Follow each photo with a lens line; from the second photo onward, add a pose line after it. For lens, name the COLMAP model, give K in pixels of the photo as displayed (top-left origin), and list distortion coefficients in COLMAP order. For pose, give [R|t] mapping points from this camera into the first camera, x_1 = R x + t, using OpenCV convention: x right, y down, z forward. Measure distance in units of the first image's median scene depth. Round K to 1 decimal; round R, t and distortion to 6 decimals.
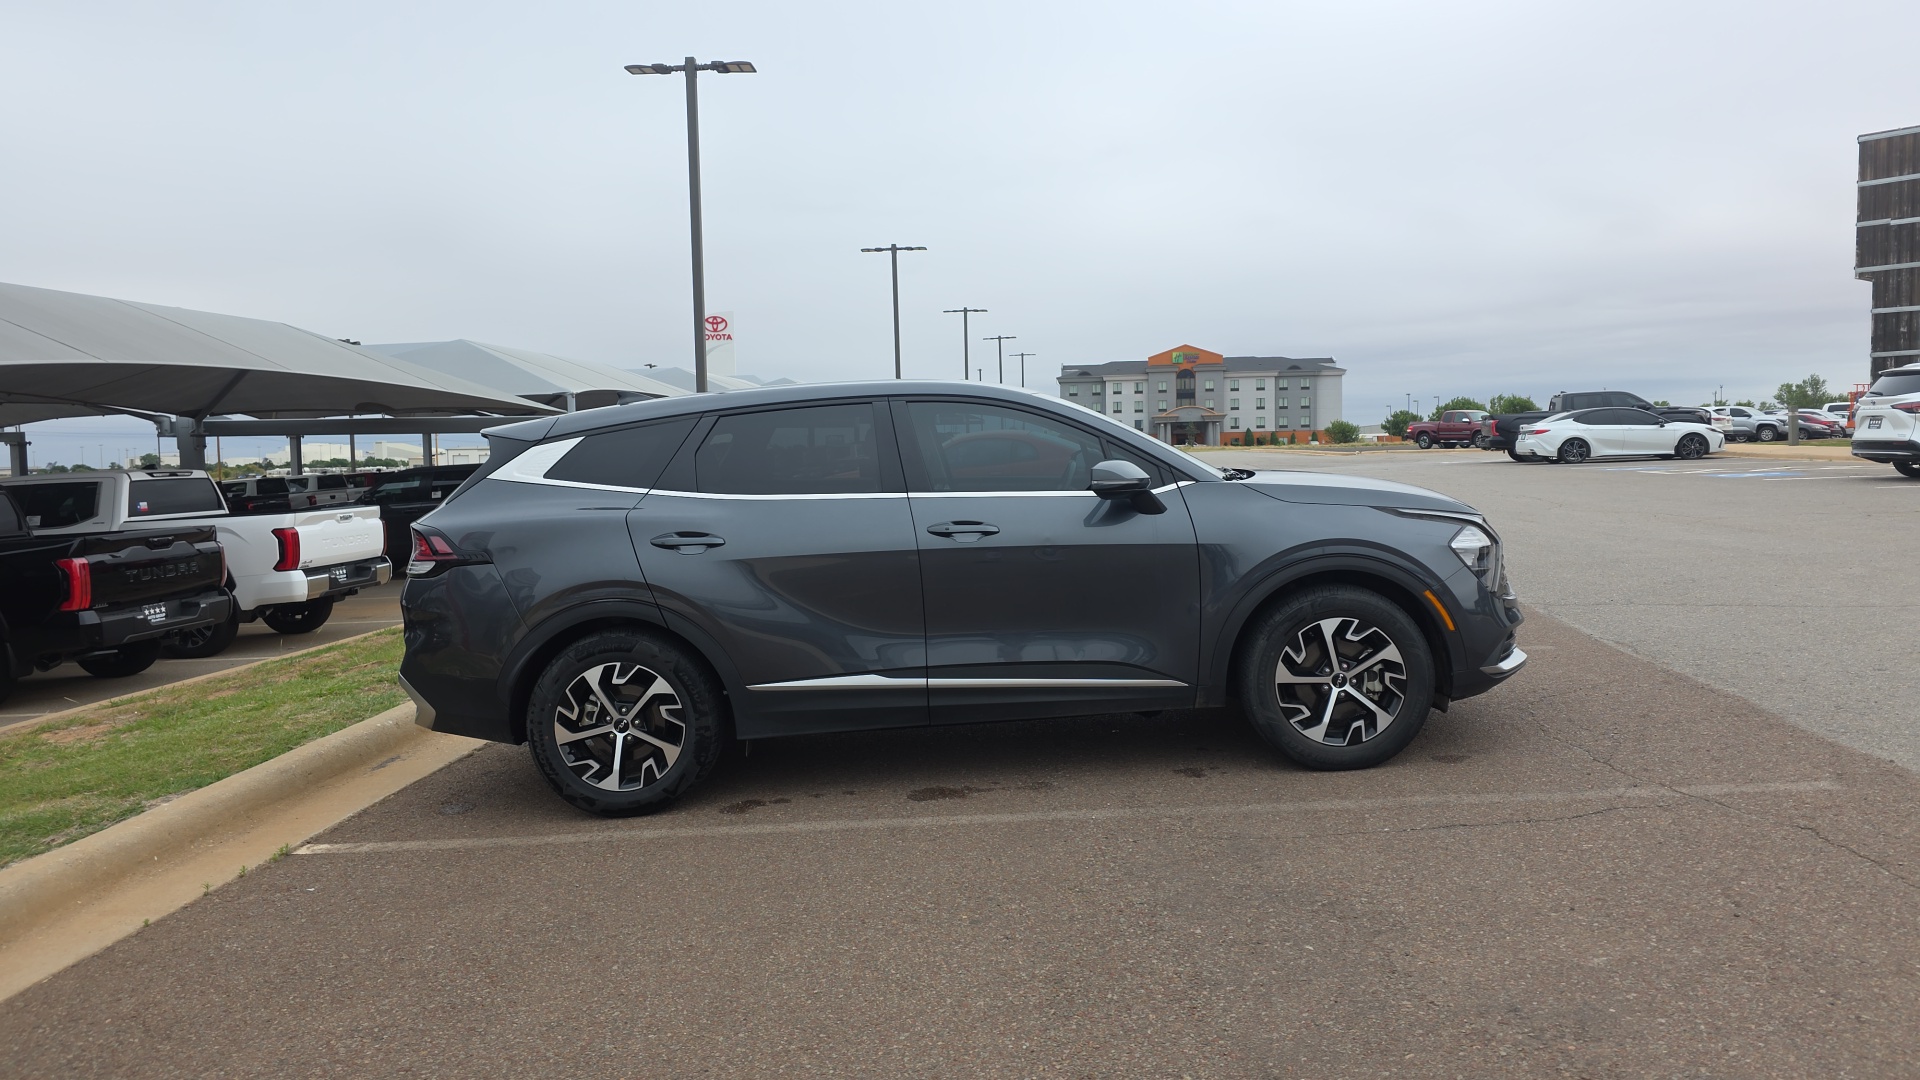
lens RADIAL K [[1281.6, 0, 1009.9], [0, 1281.6, 504.1], [0, 0, 1]] dist [0.077310, -0.080444]
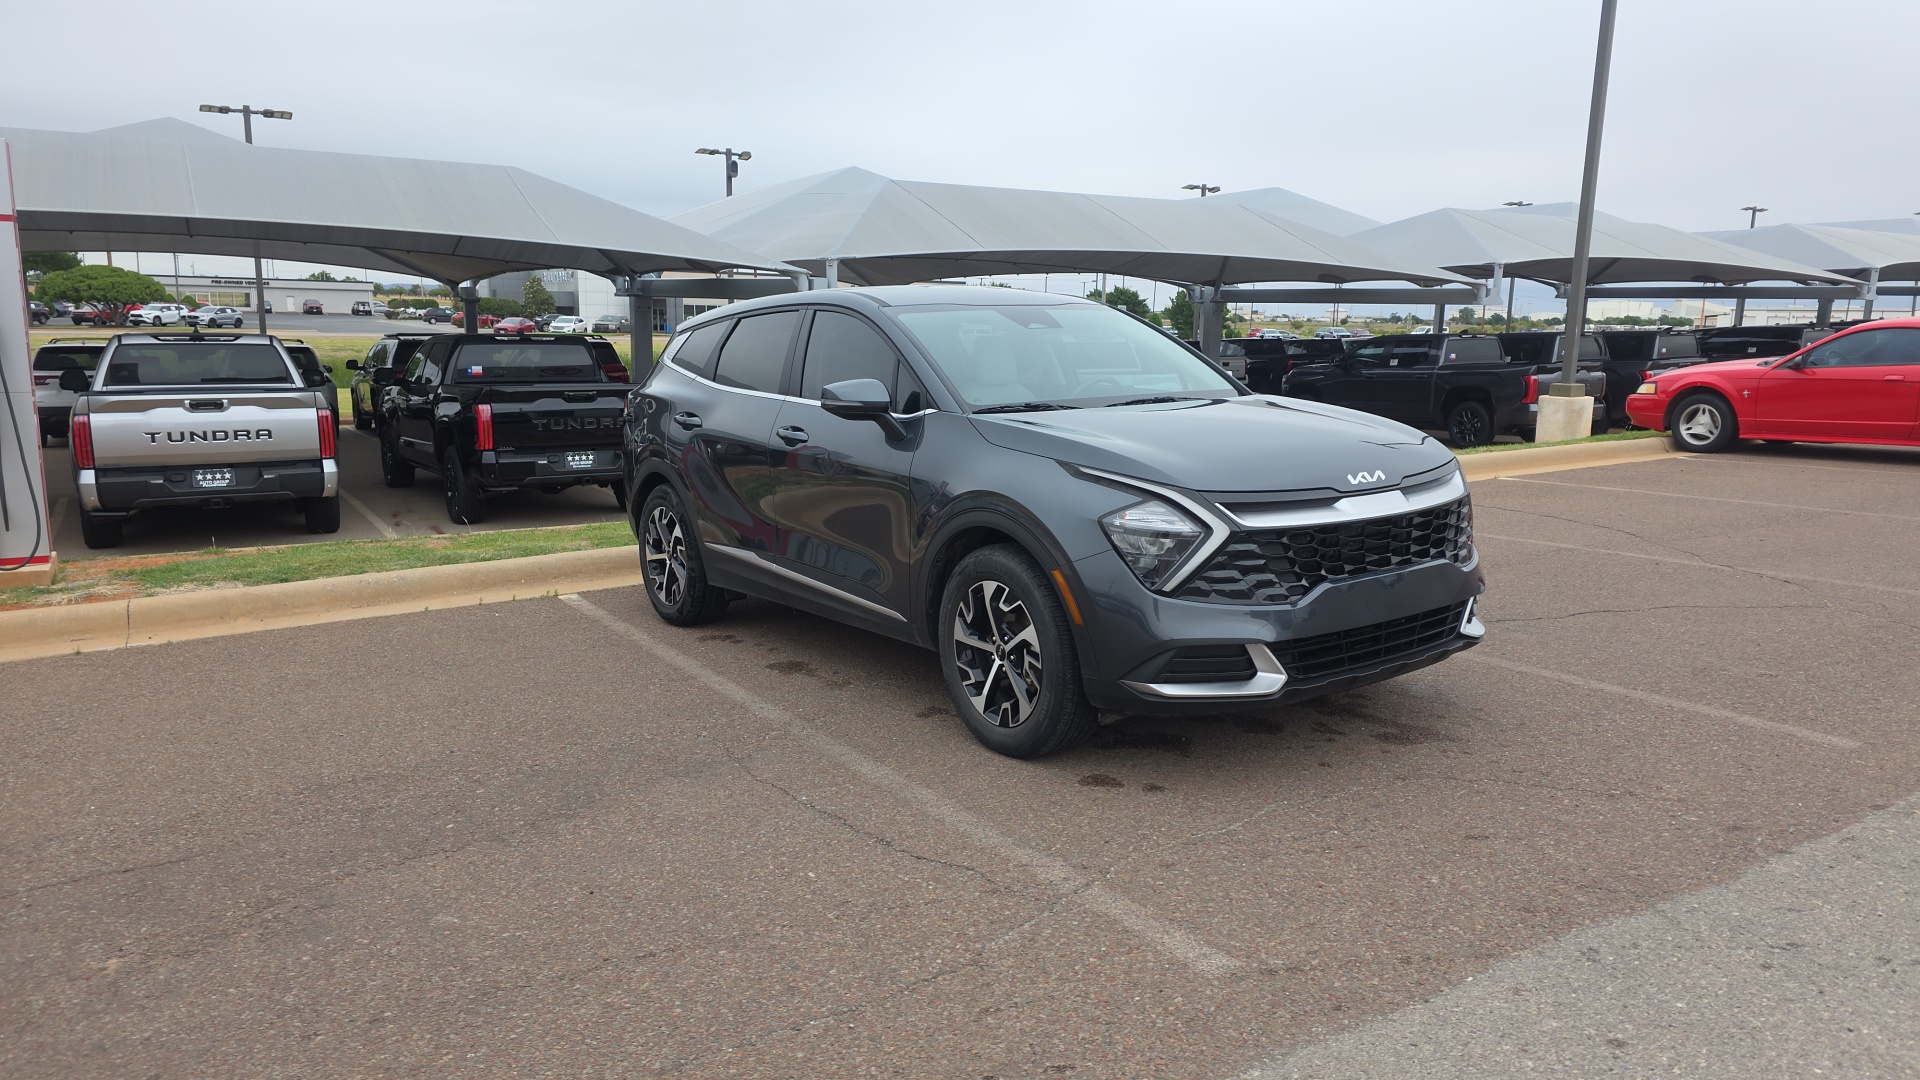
lens RADIAL K [[1281.6, 0, 1009.9], [0, 1281.6, 504.1], [0, 0, 1]] dist [0.077310, -0.080444]
pose [[0.602035, 0.148053, -0.784623, 0.929214], [-0.062045, 0.988362, 0.138891, -0.084430], [0.796055, -0.034935, 0.604215, 0.482027]]
